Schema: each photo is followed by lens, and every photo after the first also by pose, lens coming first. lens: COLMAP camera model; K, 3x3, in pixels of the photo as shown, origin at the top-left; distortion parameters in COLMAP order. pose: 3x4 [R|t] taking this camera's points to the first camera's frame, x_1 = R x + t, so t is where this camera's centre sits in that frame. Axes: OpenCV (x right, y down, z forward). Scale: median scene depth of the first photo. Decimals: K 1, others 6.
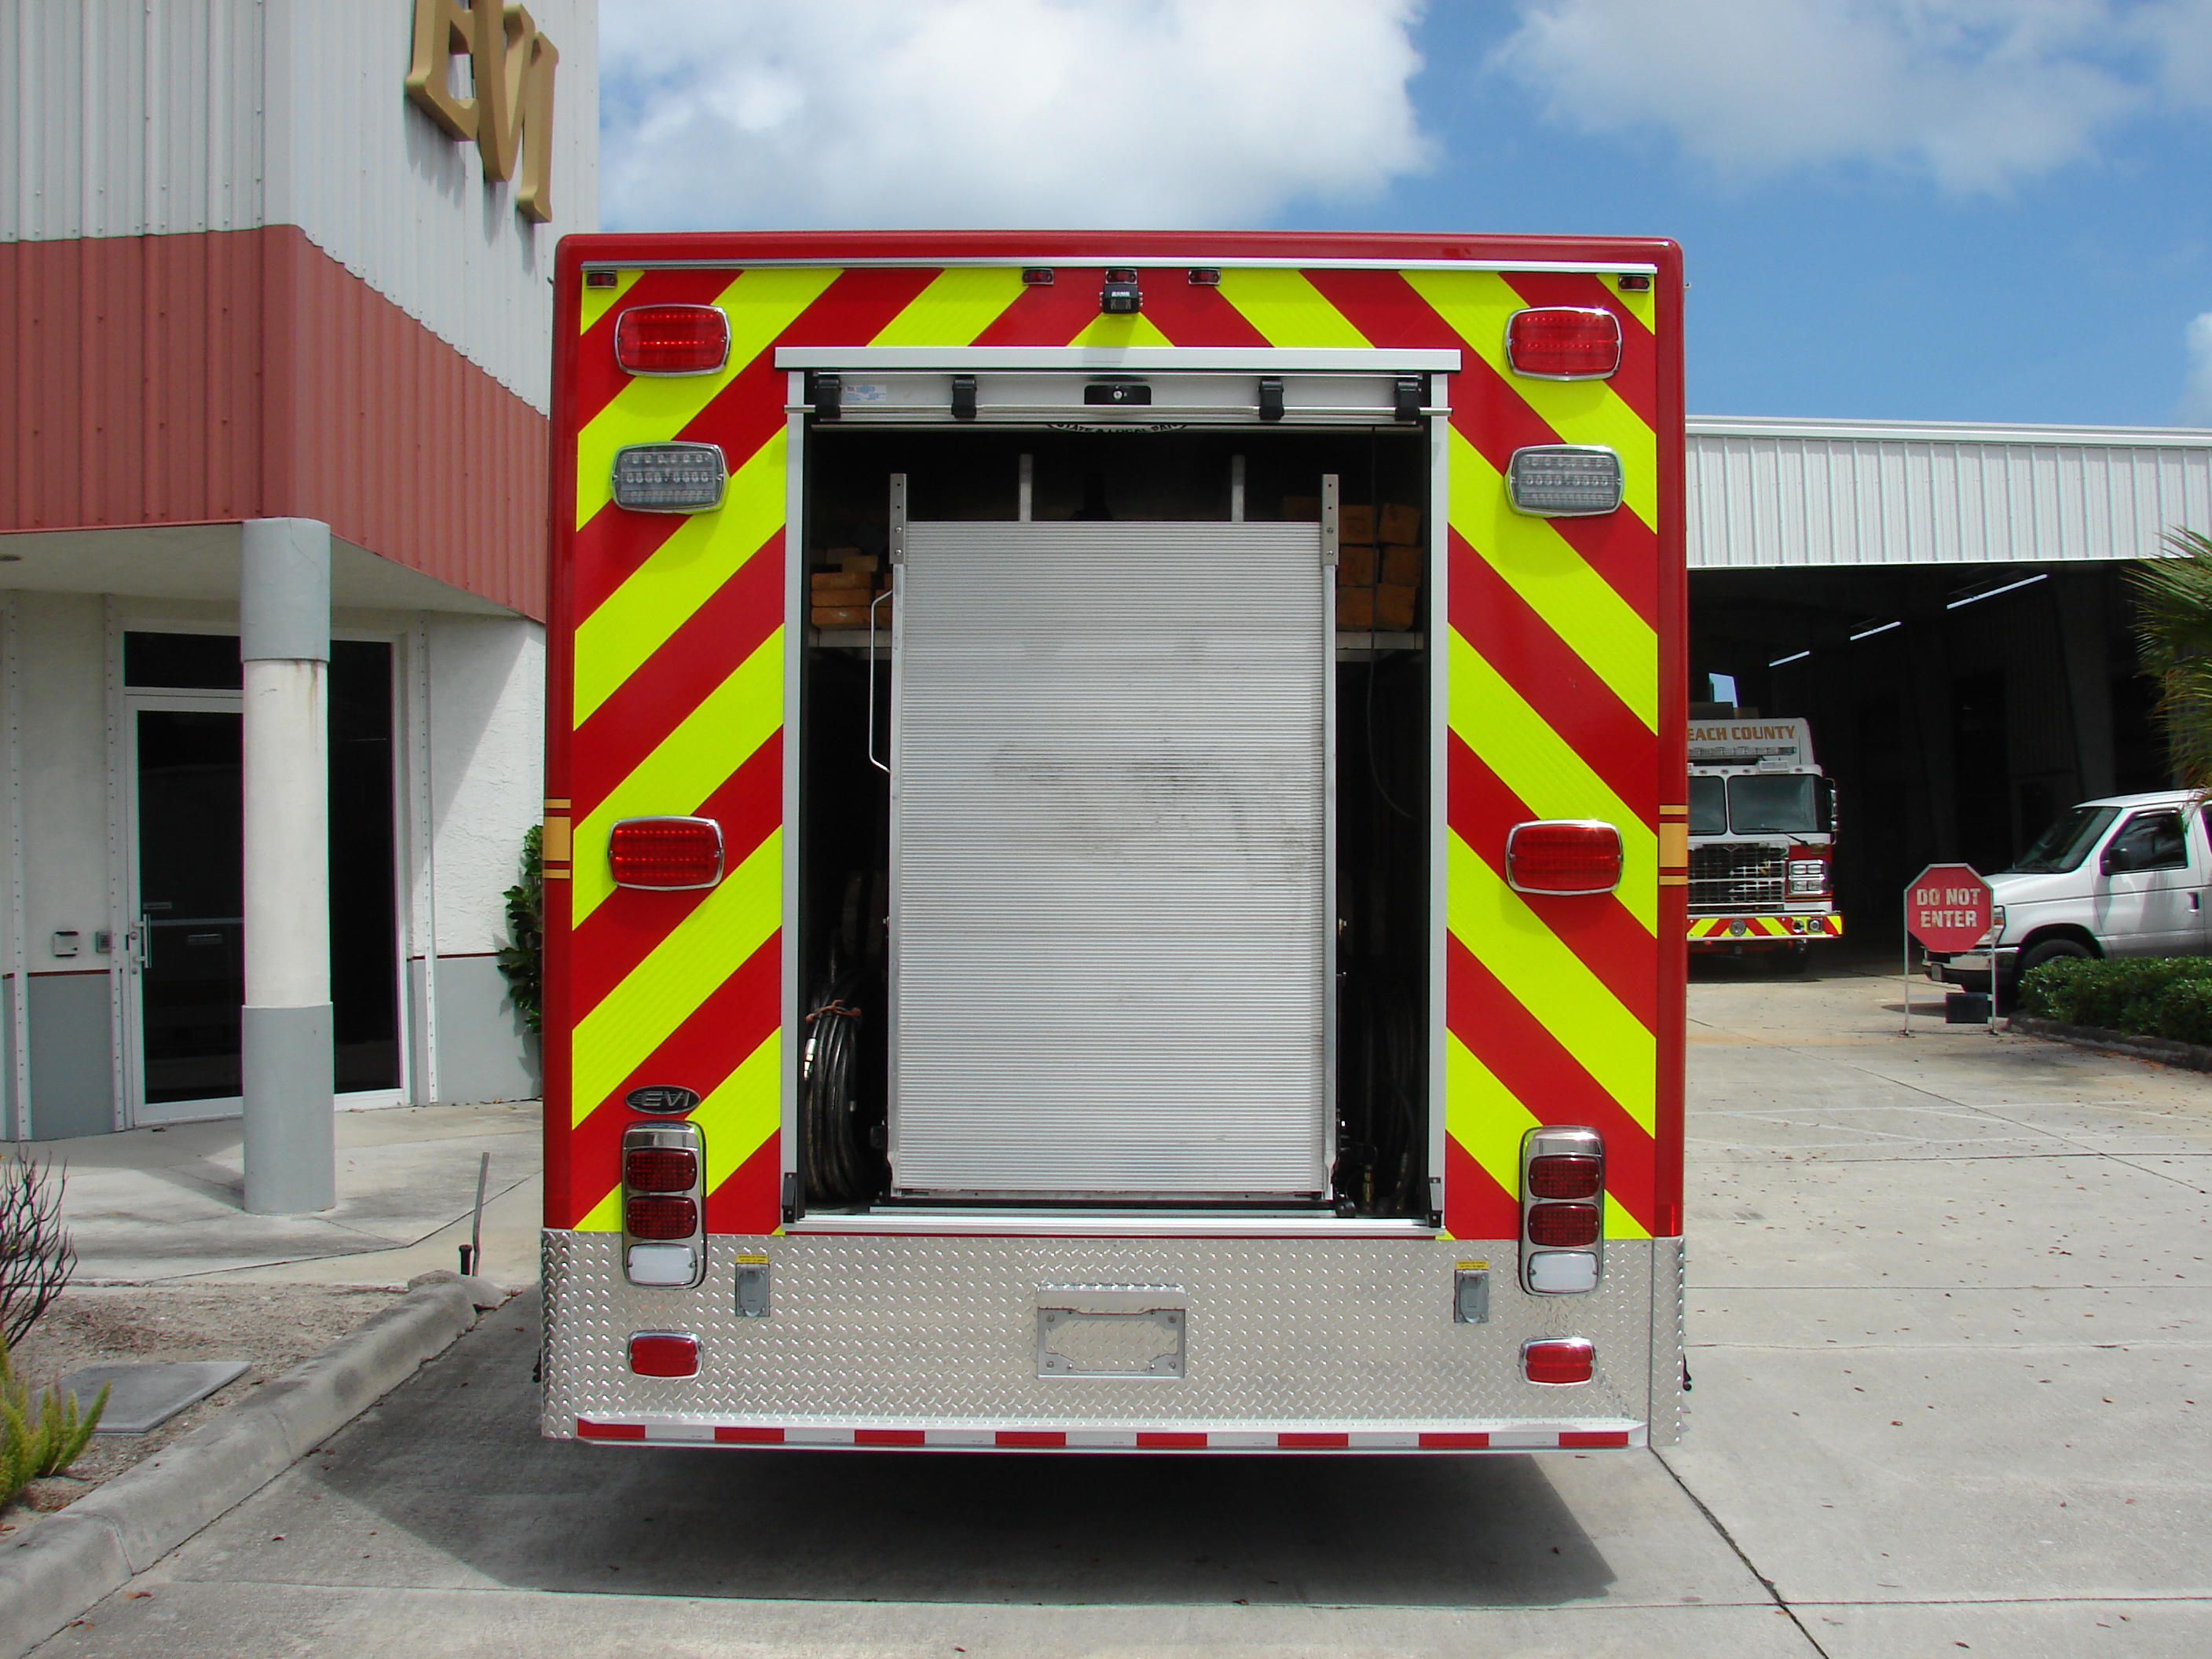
lens RADIAL K [[2384.1, 0, 1106.0], [0, 2384.1, 829.5], [0, 0, 1]] dist [-0.170919, 0.182667]
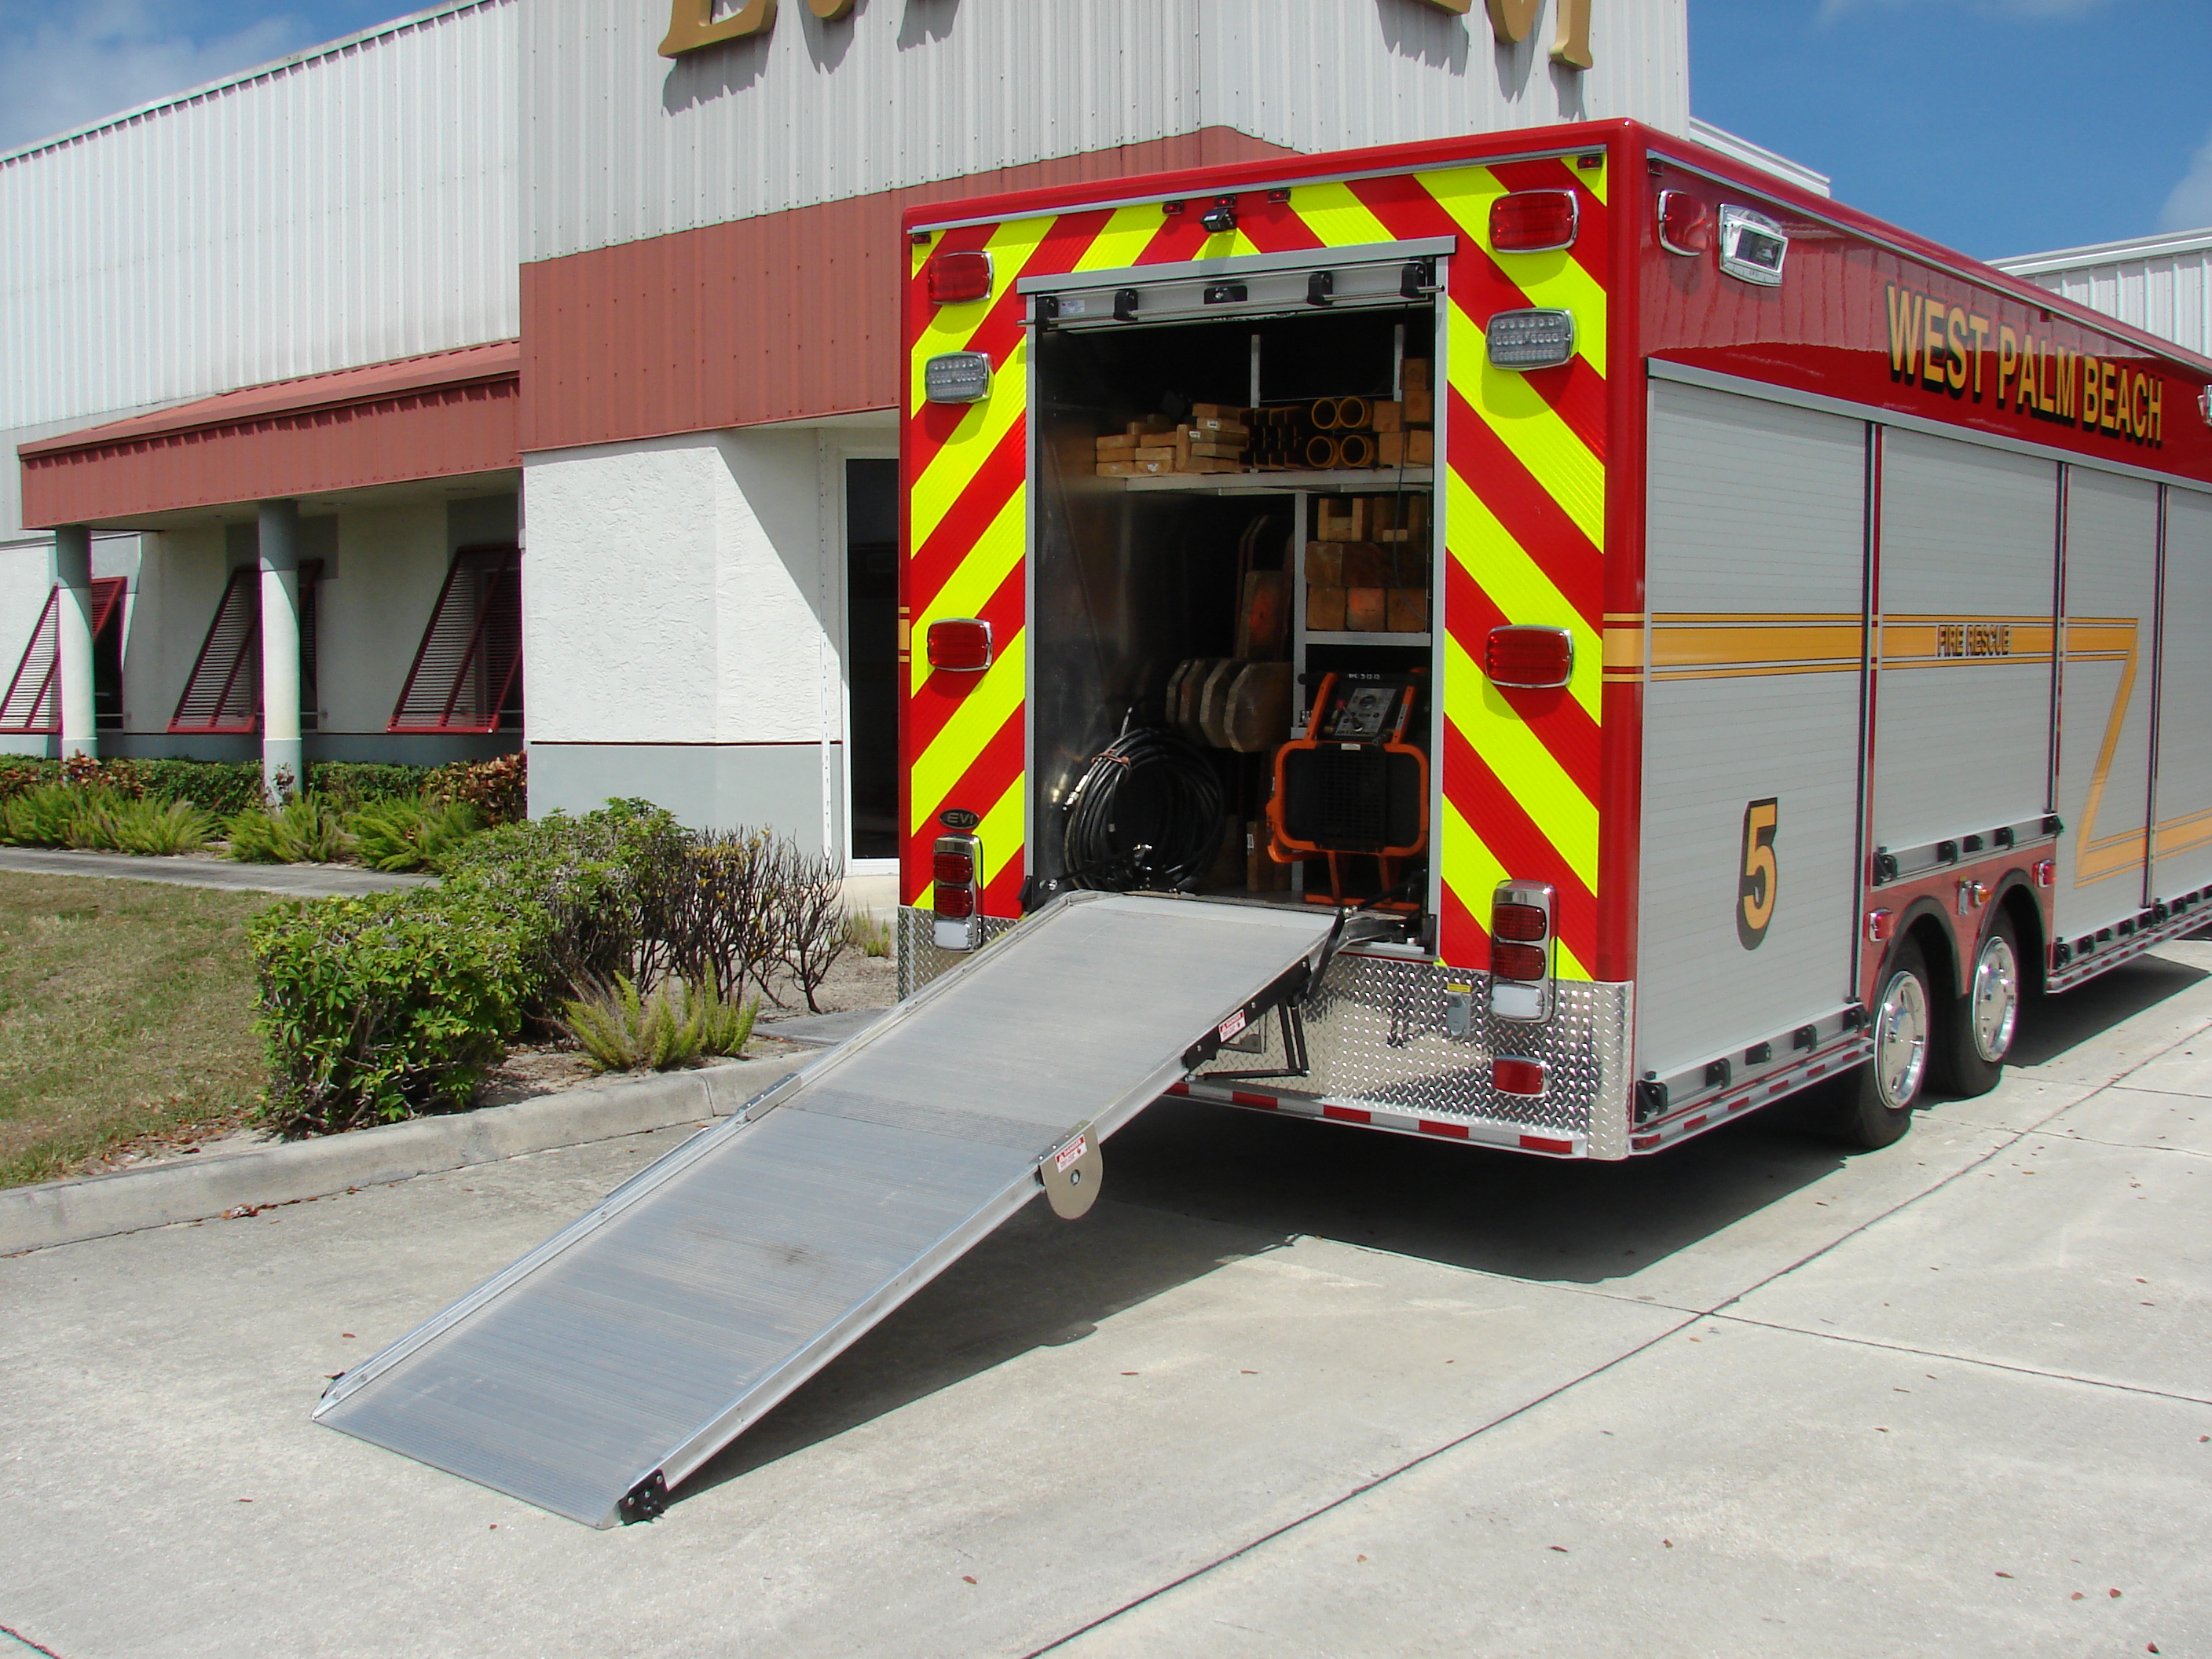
lens RADIAL K [[2394.0, 0, 1094.2], [0, 2394.0, 816.3], [0, 0, 1]] dist [-0.189414, 0.191779]
pose [[0.793305, 0.052363, -0.606569, 0.748954], [-0.000680, 0.996370, 0.085123, -0.009746], [0.608824, -0.067117, 0.790461, -0.085630]]
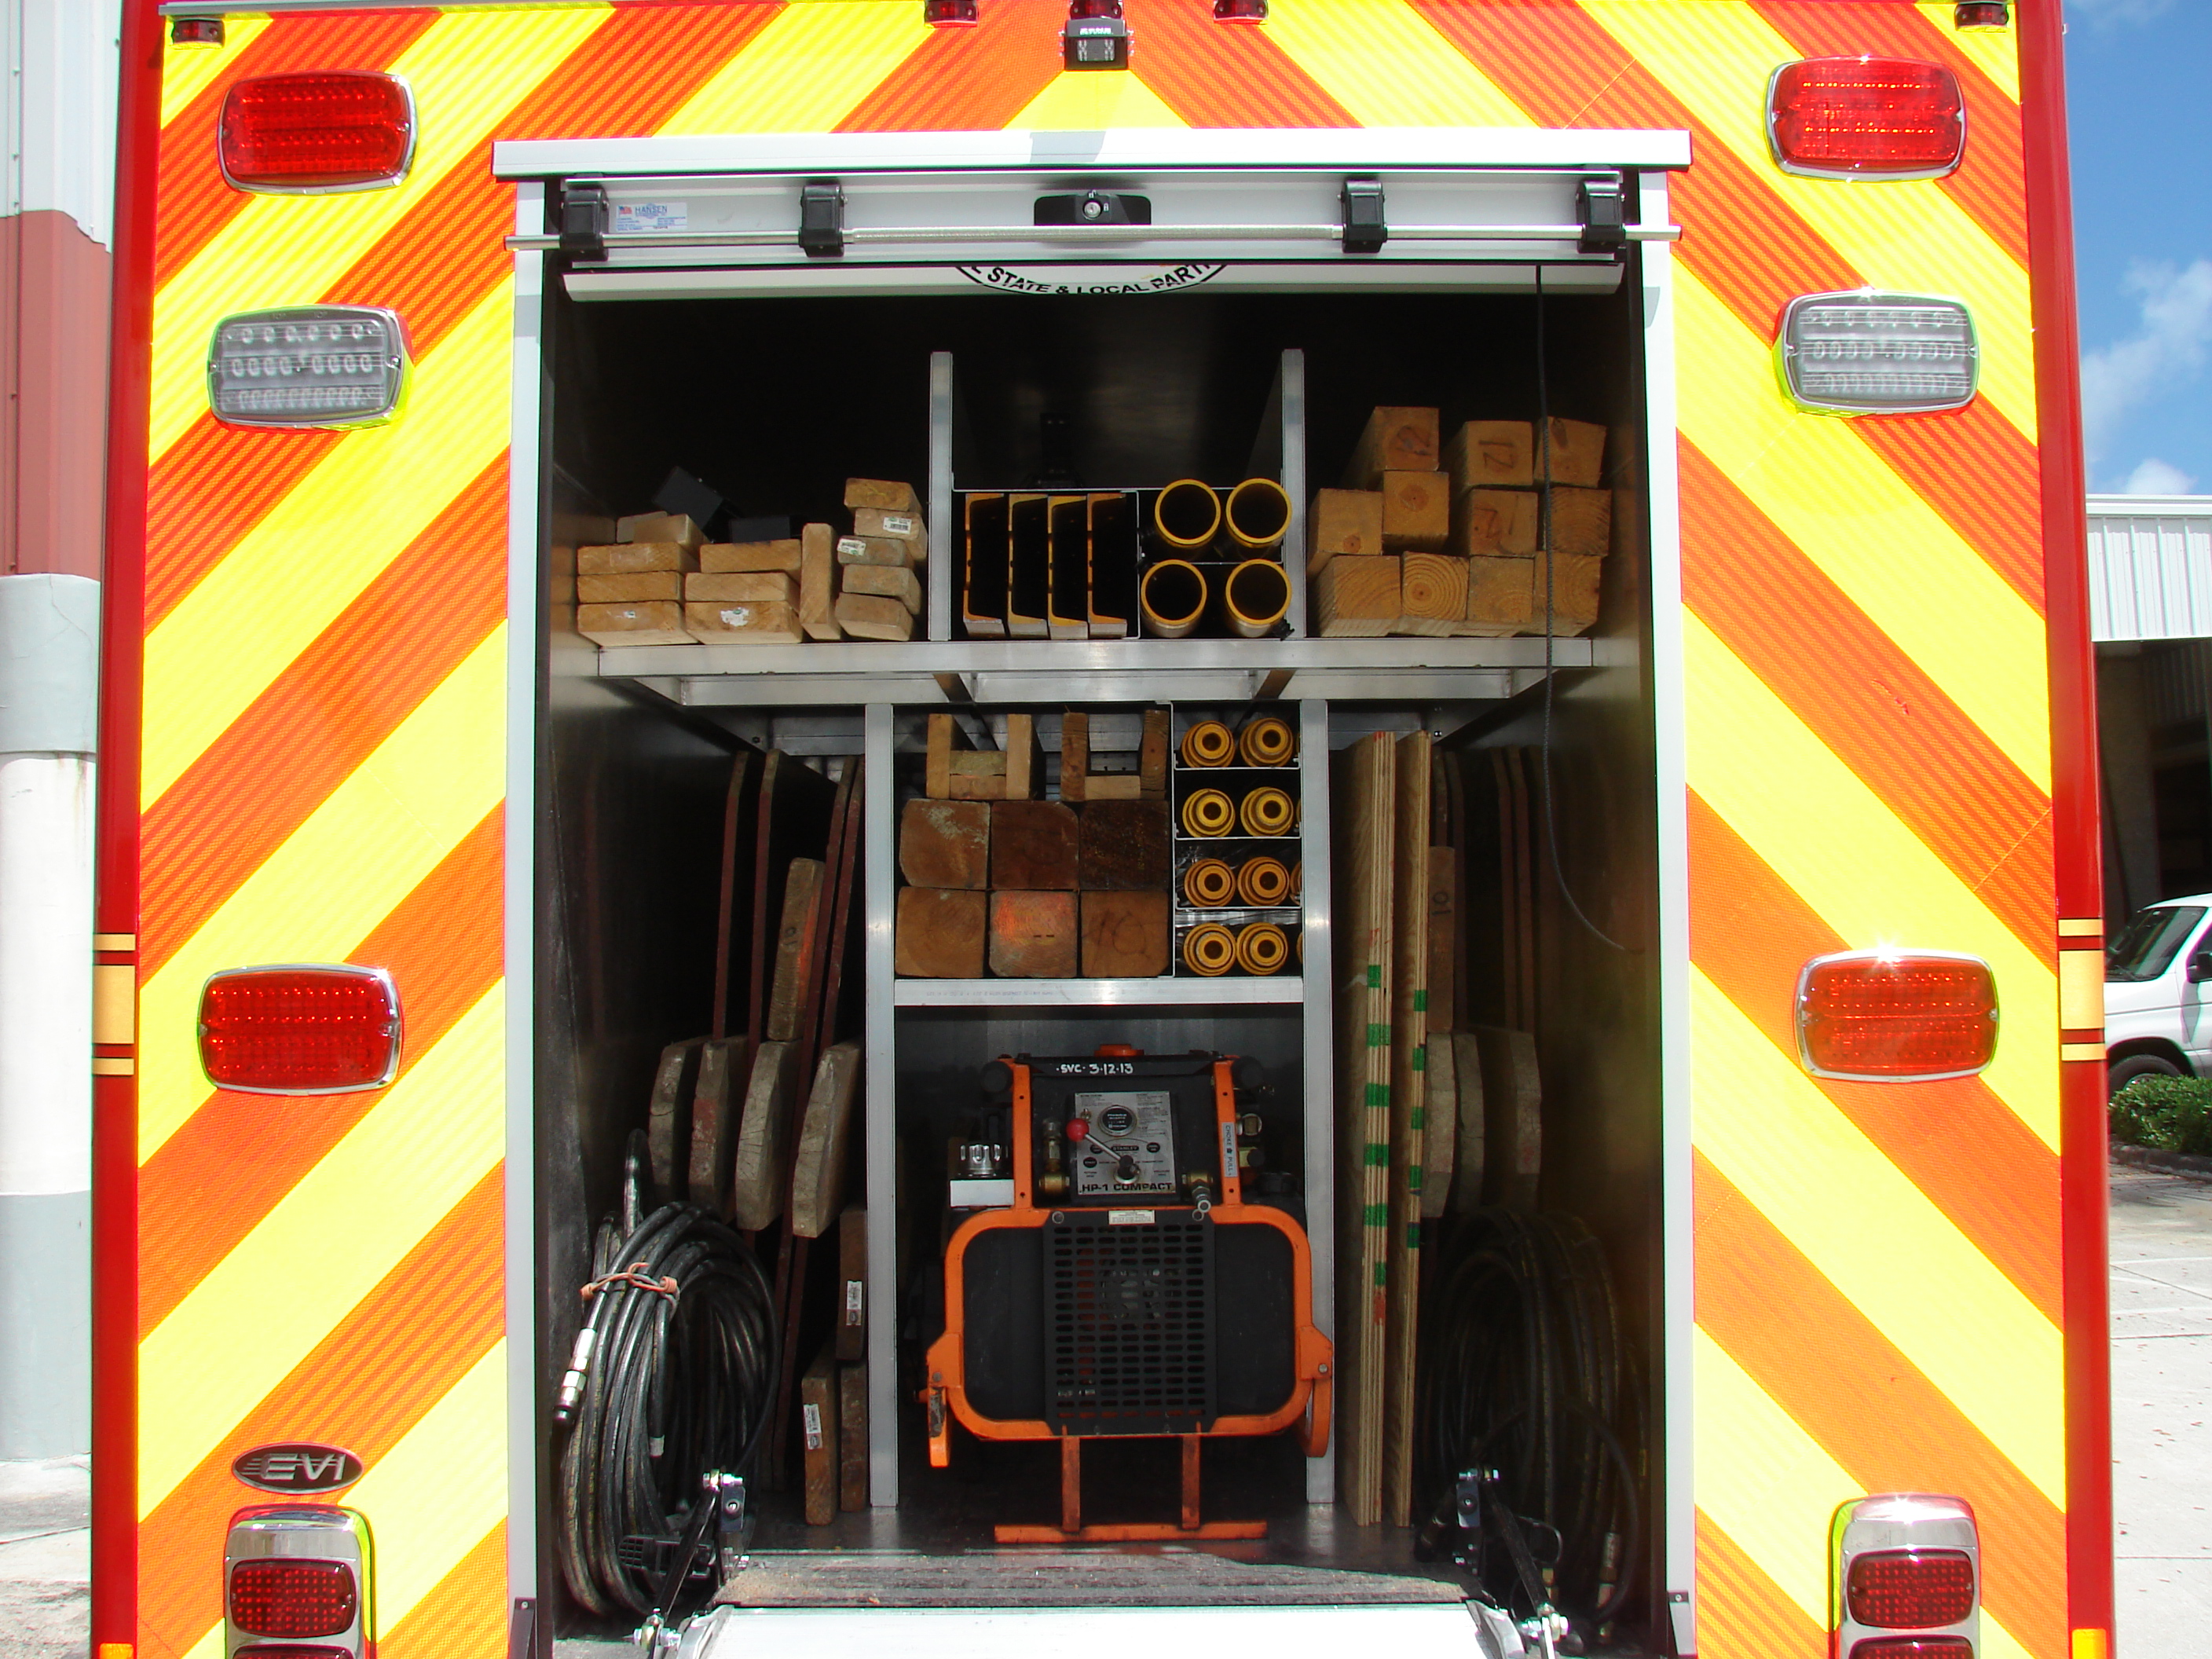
lens RADIAL K [[2394.0, 0, 1094.2], [0, 2394.0, 816.3], [0, 0, 1]] dist [-0.189414, 0.191779]
pose [[0.999901, -0.012837, 0.005746, 0.000325], [0.013128, 0.998452, -0.054042, -0.007936], [-0.005044, 0.054112, 0.998522, 0.441337]]
